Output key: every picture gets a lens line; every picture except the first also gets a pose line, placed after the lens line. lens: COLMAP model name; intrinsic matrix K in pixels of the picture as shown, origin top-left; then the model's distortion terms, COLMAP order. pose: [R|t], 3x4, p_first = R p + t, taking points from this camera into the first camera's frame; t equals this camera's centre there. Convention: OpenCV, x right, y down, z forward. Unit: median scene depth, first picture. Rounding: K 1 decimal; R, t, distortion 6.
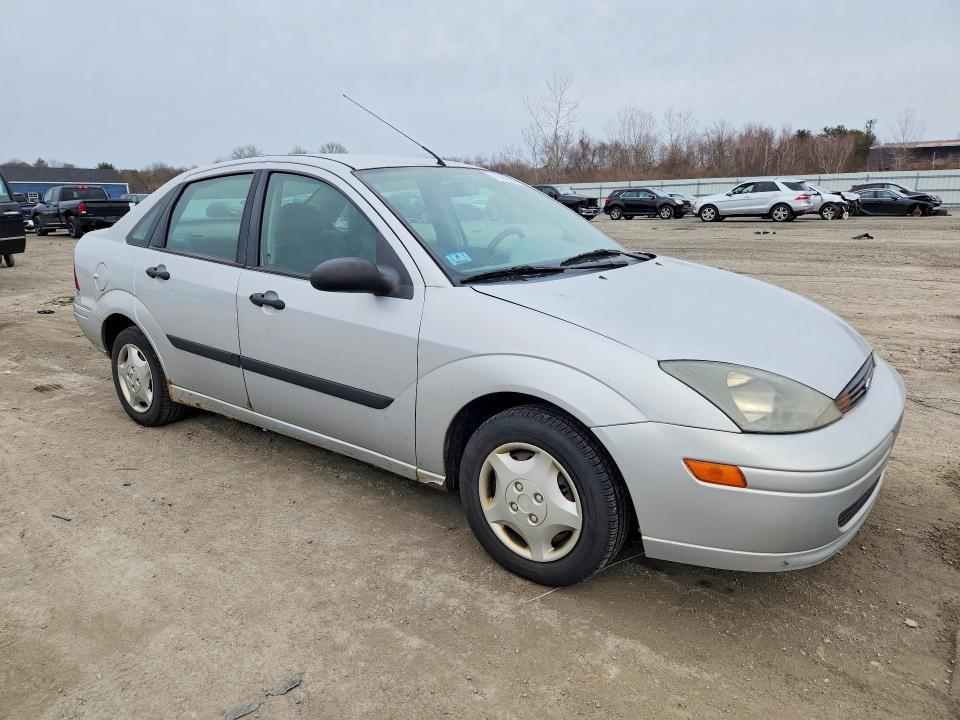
lens RADIAL K [[805.2, 0, 480.0], [0, 805.2, 360.0], [0, 0, 1]] dist [0.022083, -0.005183]
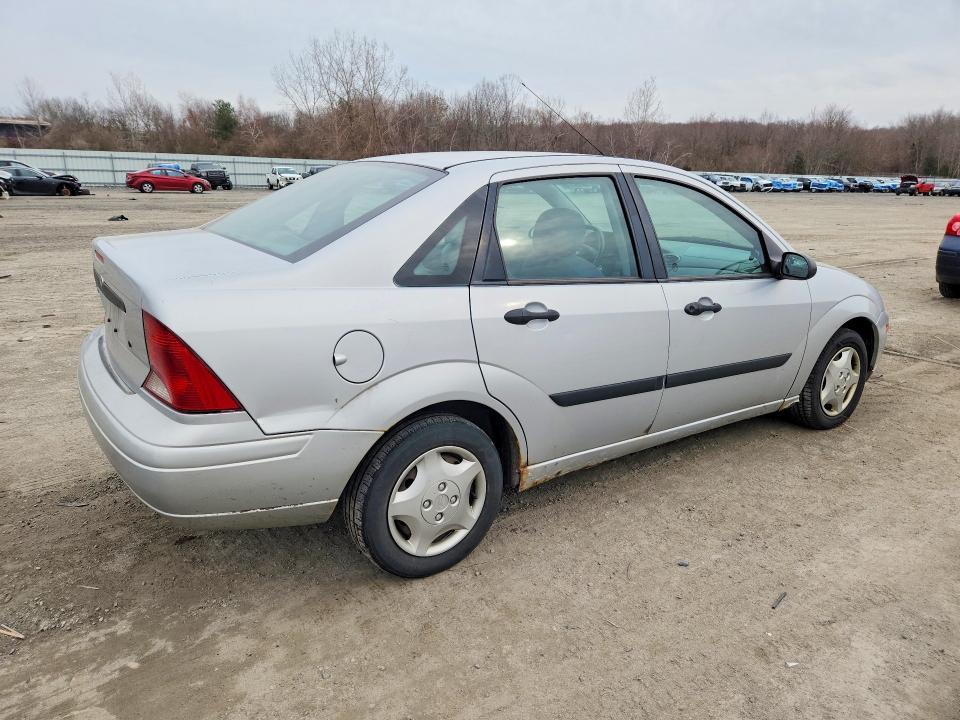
lens RADIAL K [[805.2, 0, 480.0], [0, 805.2, 360.0], [0, 0, 1]] dist [0.022083, -0.005183]
pose [[0.147380, -0.213960, 0.965660, -0.412217], [0.175952, 0.966421, 0.187275, -0.079034], [-0.973304, 0.142309, 0.180078, 0.350311]]
